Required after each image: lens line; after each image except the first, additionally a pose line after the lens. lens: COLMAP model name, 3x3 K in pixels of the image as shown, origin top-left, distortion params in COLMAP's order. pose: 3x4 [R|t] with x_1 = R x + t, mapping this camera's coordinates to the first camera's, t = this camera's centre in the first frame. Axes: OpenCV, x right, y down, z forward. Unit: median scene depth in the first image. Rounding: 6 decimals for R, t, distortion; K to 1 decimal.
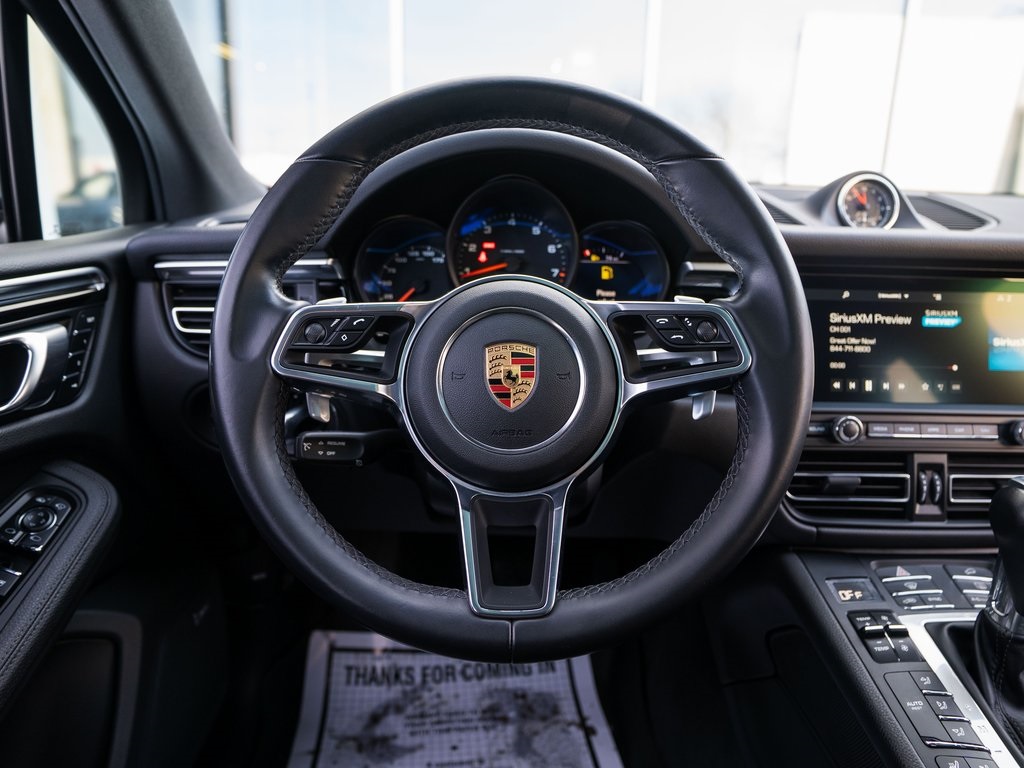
lens RADIAL K [[652.0, 0, 512.0], [0, 652.0, 384.0], [0, 0, 1]] dist [-0.072685, 0.032808]
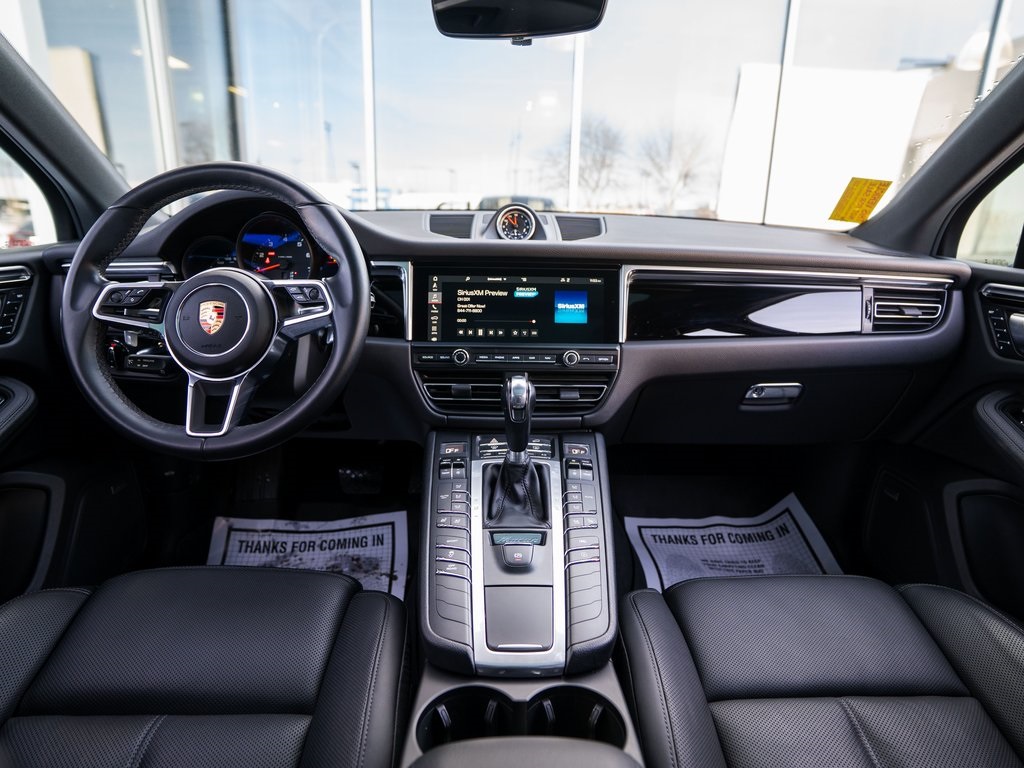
lens RADIAL K [[562.8, 0, 527.0], [0, 562.8, 382.7], [0, 0, 1]] dist [-0.080447, 0.036488]
pose [[0.999551, -0.007072, 0.029113, 0.636569], [0.006924, 0.999963, 0.005169, 0.128875], [-0.029148, -0.004965, 0.999563, -0.488331]]
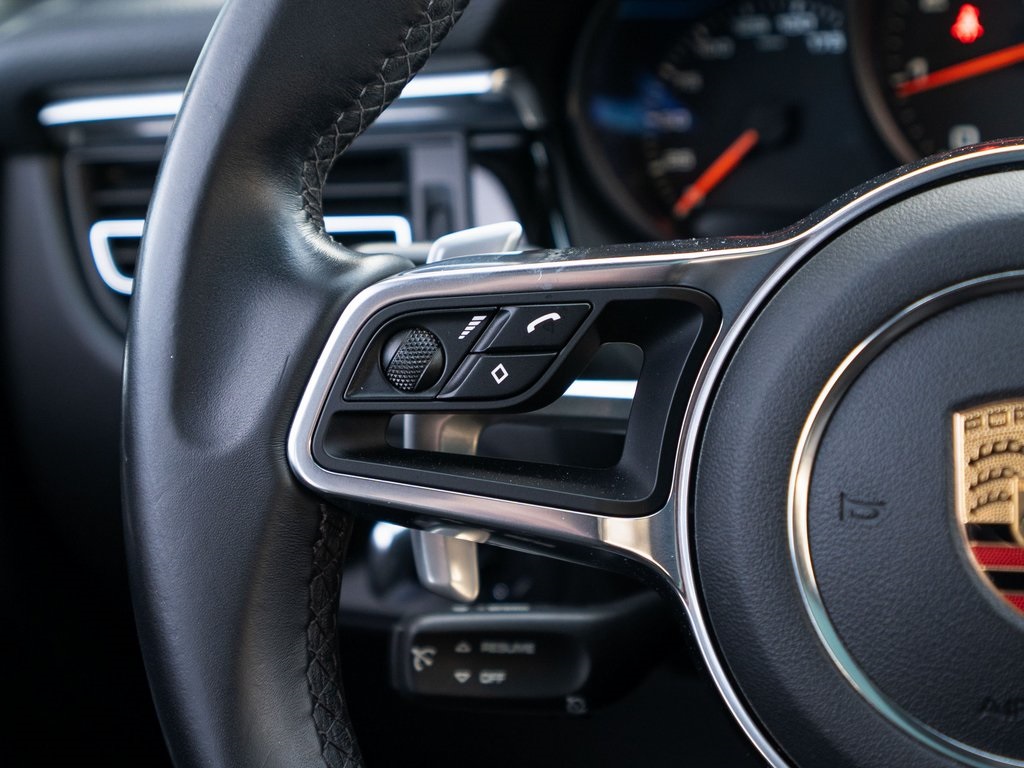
lens RADIAL K [[1638.6, 0, 512.0], [0, 1638.6, 384.0], [0, 0, 1]] dist [0.013547, 0.032520]
pose [[0.945100, 0.003920, -0.326758, 0.008310], [0.020748, 0.997191, 0.071973, -0.089952], [0.326122, -0.074801, 0.942364, 0.172726]]
